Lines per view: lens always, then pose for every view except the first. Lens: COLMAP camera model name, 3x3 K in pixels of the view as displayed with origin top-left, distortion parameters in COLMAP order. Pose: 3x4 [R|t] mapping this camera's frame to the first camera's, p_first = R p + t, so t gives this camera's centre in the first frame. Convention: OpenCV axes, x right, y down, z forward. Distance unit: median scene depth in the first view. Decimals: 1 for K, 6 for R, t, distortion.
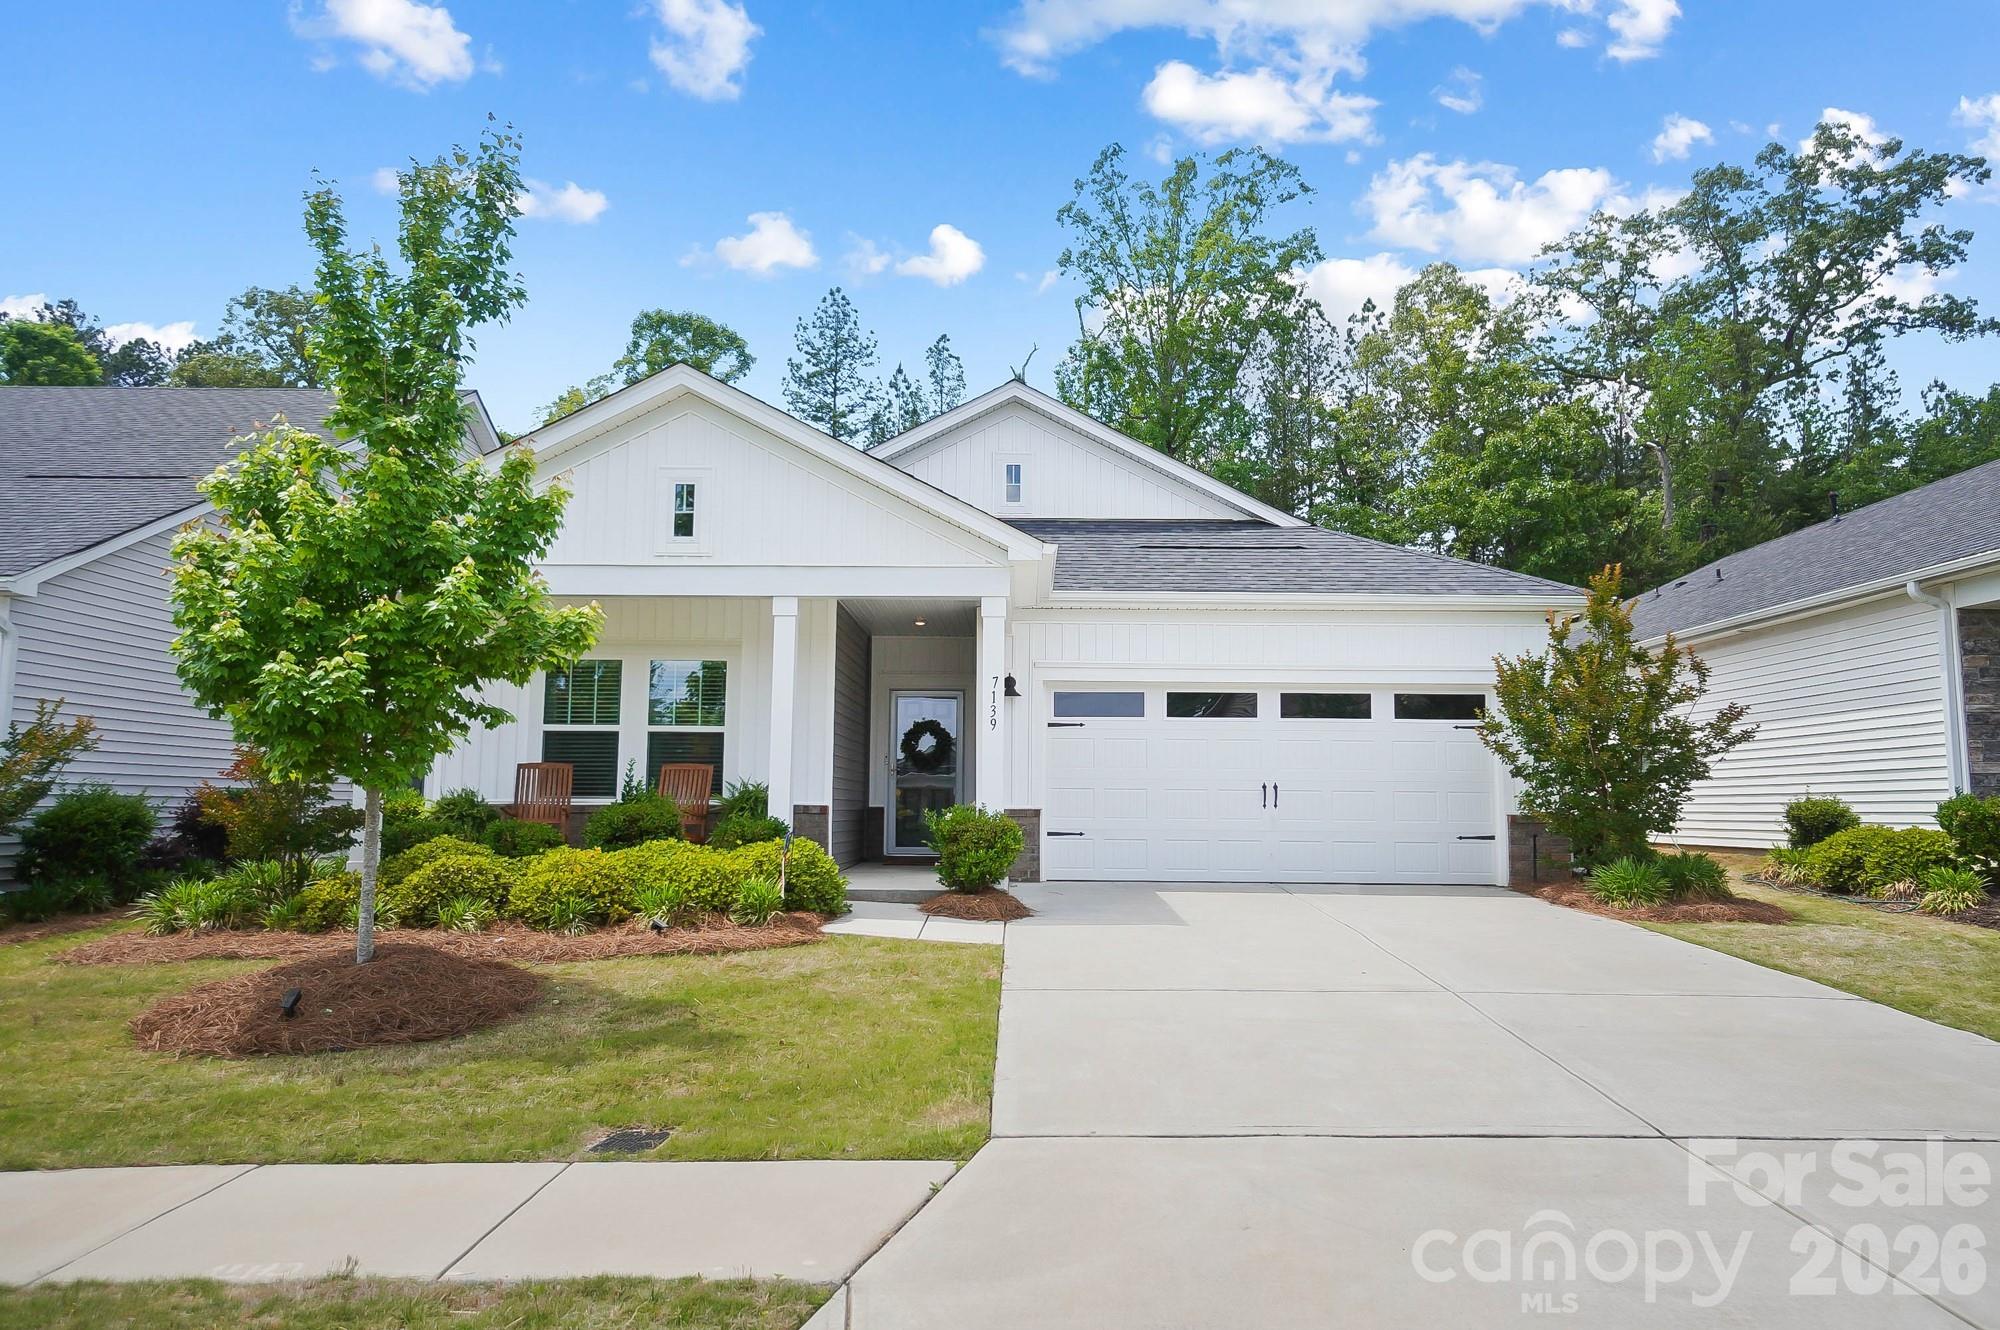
lens RADIAL K [[1375.0, 0, 1000.0], [0, 1375.0, 665.0], [0, 0, 1]] dist [0.069201, 0.000097]
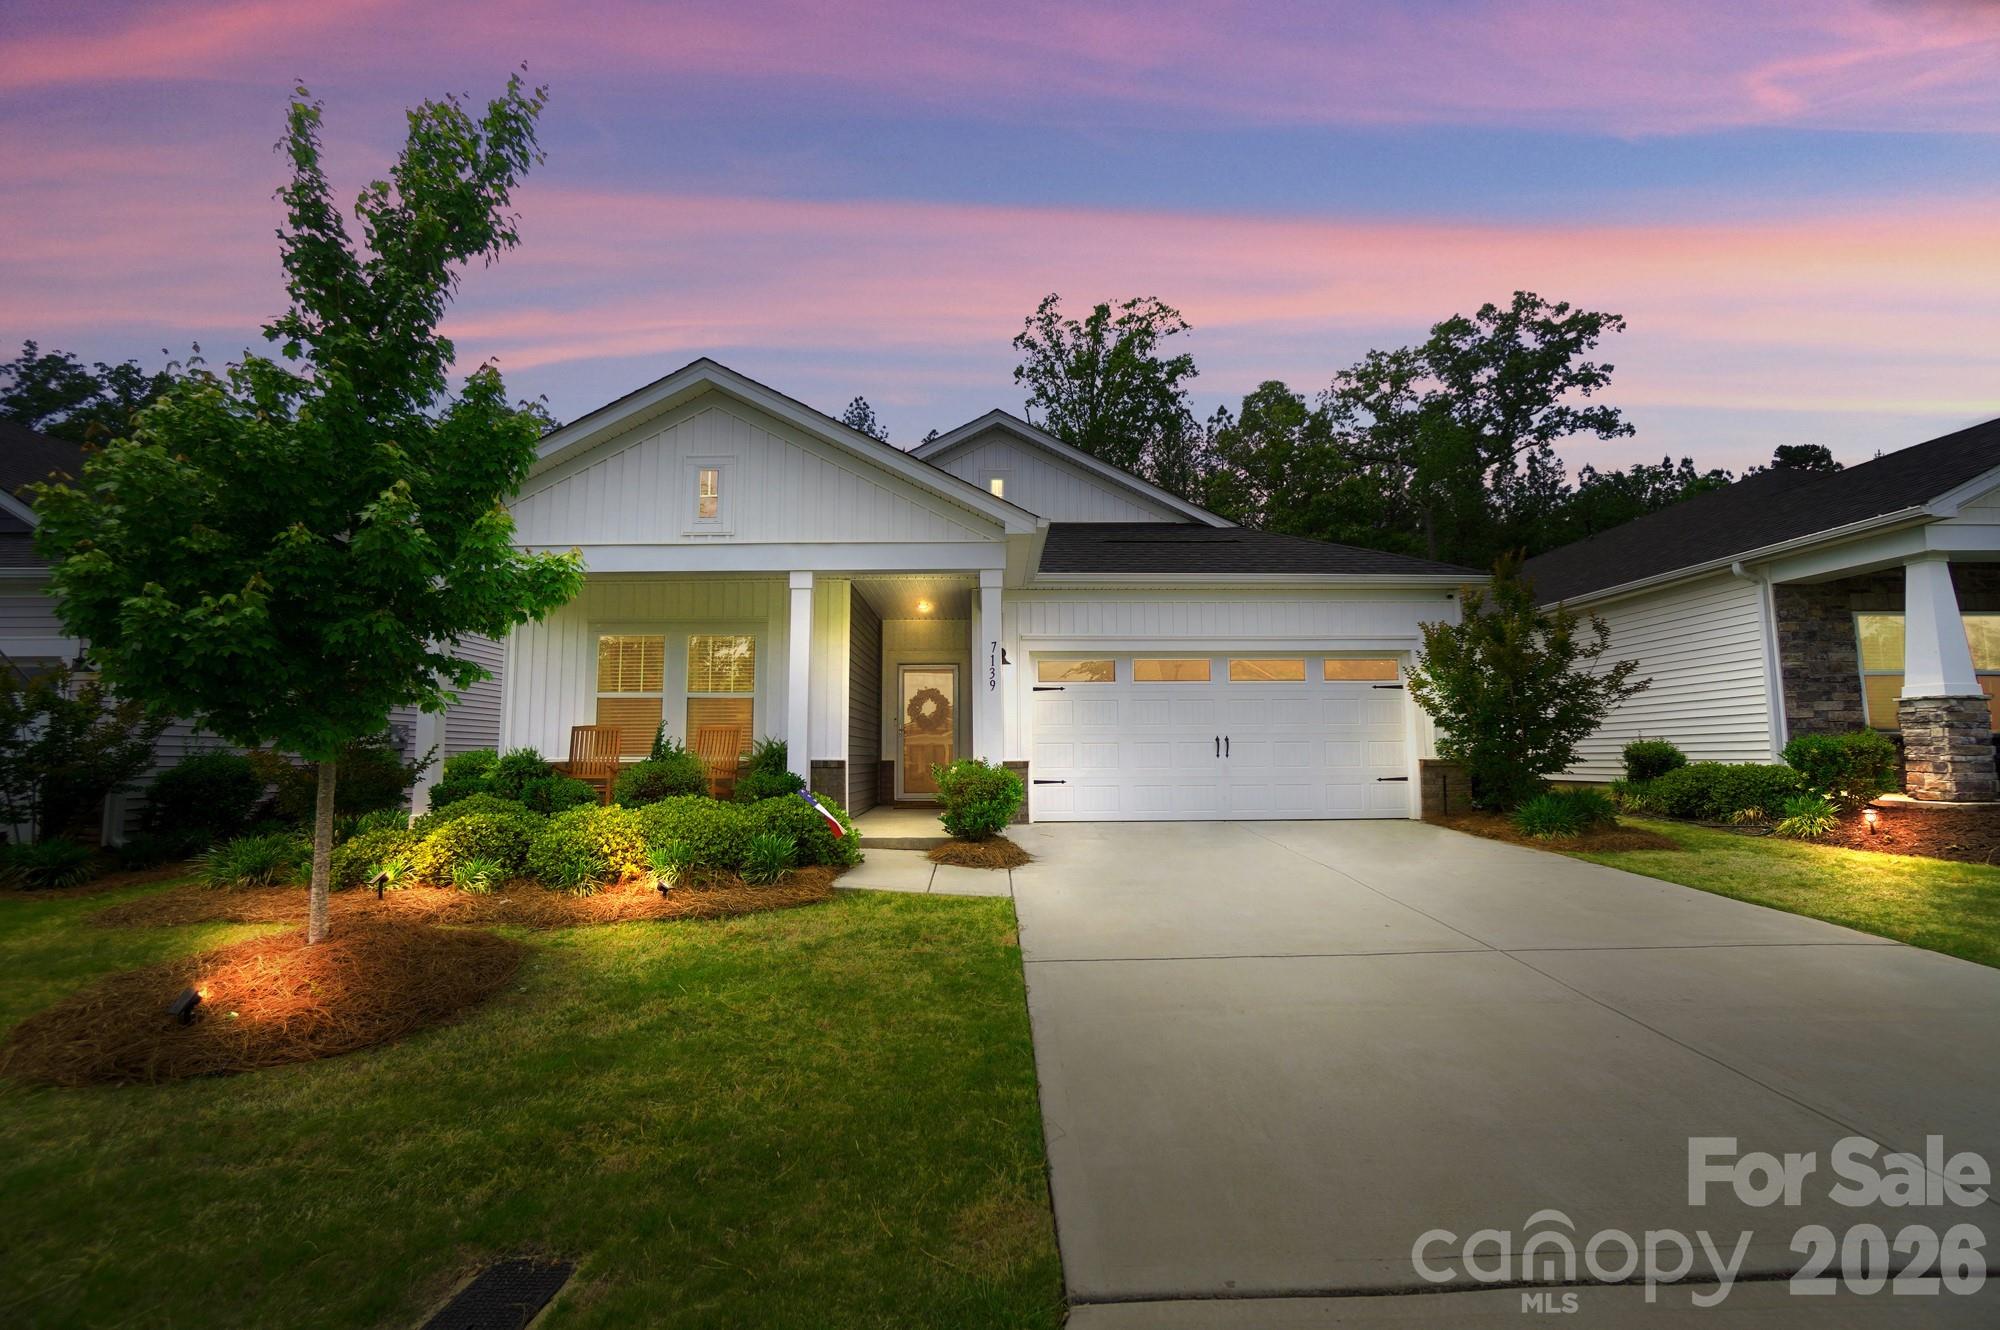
lens RADIAL K [[873.8, 0, 1000.0], [0, 873.8, 665.0], [0, 0, 1]] dist [-0.000503, 0.000239]
pose [[0.999304, -0.009573, 0.036066, -0.020803], [0.009594, 0.999954, -0.000408, 0.023530], [-0.036061, 0.000754, 0.999349, 0.261616]]
